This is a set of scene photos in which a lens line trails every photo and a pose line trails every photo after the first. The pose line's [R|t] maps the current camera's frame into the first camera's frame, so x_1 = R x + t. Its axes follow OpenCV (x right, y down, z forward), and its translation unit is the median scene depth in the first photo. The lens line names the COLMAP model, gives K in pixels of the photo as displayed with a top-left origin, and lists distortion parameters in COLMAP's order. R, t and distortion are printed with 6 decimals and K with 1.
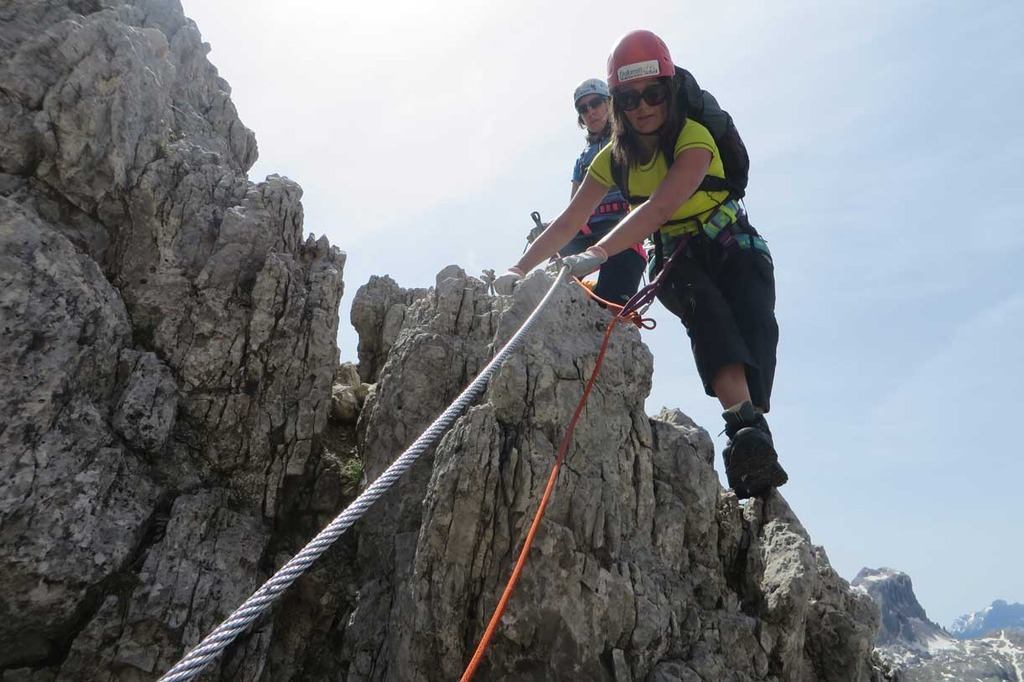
lens RADIAL K [[715.1, 0, 510.8], [0, 715.1, 342.1], [0, 0, 1]] dist [0.026440, 0.003020]
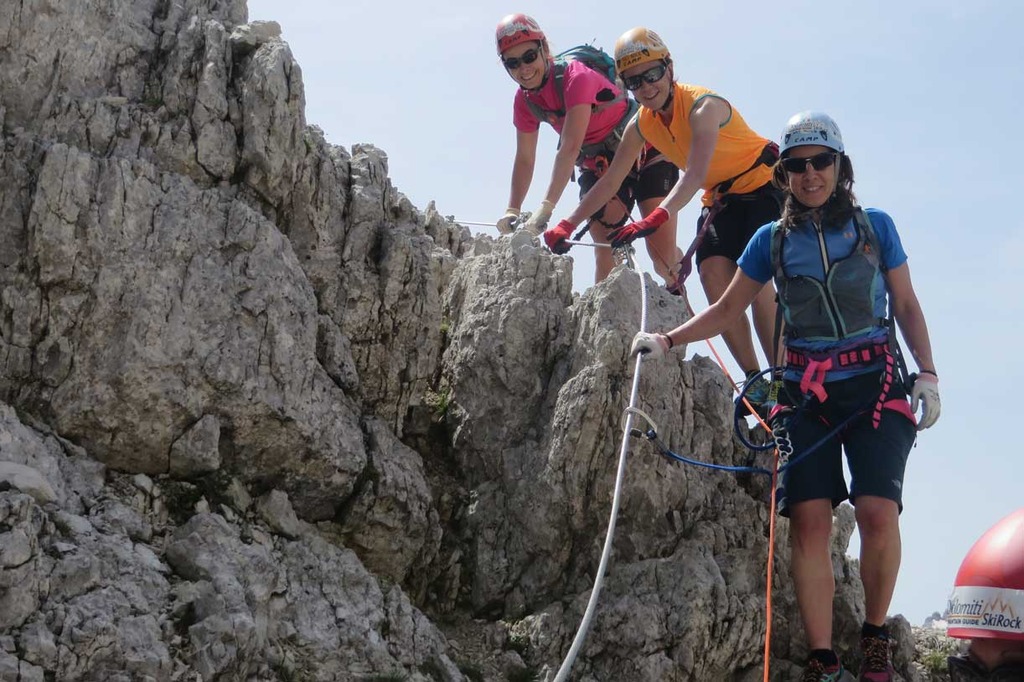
lens RADIAL K [[1269.3, 0, 512.6], [0, 1269.3, 340.8], [0, 0, 1]] dist [0.027360, 0.000000]
pose [[0.991655, 0.007007, 0.128729, -0.472243], [-0.024866, 0.990168, 0.137657, -0.276772], [-0.126499, -0.139709, 0.982079, -1.384370]]
